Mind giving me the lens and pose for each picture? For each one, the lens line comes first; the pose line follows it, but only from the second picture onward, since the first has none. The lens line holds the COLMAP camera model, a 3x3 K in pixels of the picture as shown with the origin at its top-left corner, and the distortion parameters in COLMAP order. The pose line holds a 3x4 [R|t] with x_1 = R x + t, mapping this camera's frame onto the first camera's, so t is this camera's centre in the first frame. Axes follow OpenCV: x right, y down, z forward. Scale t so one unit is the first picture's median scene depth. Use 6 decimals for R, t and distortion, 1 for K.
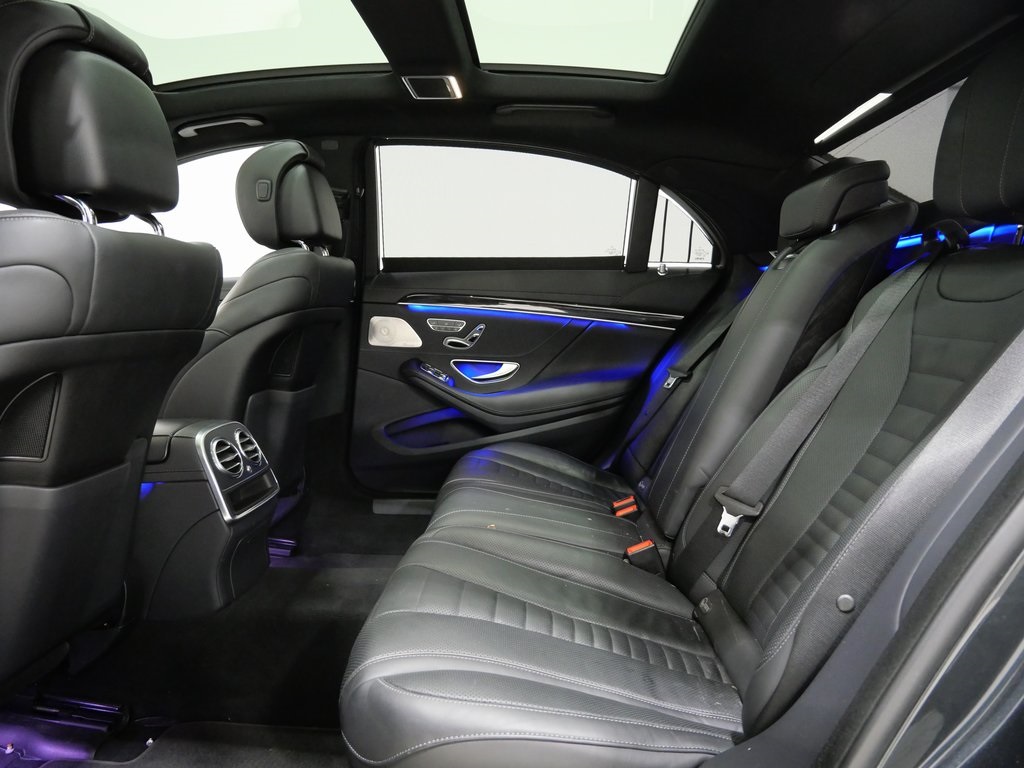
lens RADIAL K [[745.5, 0, 513.7], [0, 745.5, 383.0], [0, 0, 1]] dist [-0.034043, 0.008632]
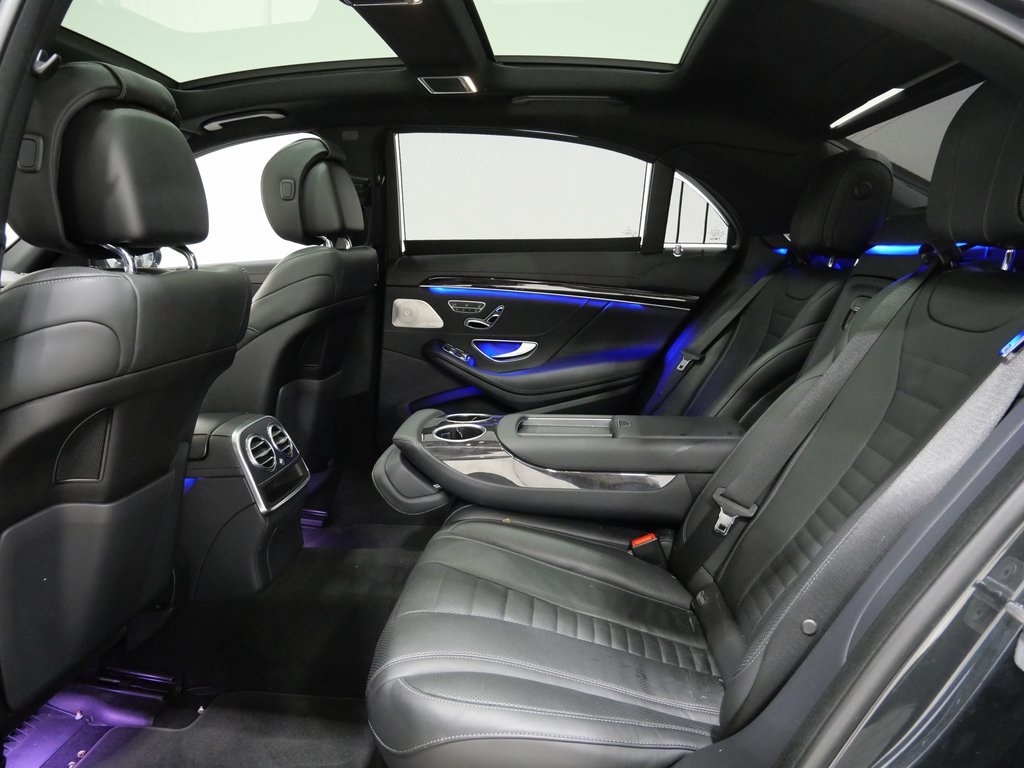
lens RADIAL K [[745.5, 0, 513.3], [0, 745.5, 384.8], [0, 0, 1]] dist [-0.034043, 0.008632]
pose [[0.999234, -0.002968, -0.039010, 0.024694], [0.006022, 0.996903, 0.078405, -0.088972], [0.038656, -0.078580, 0.996158, -0.059642]]
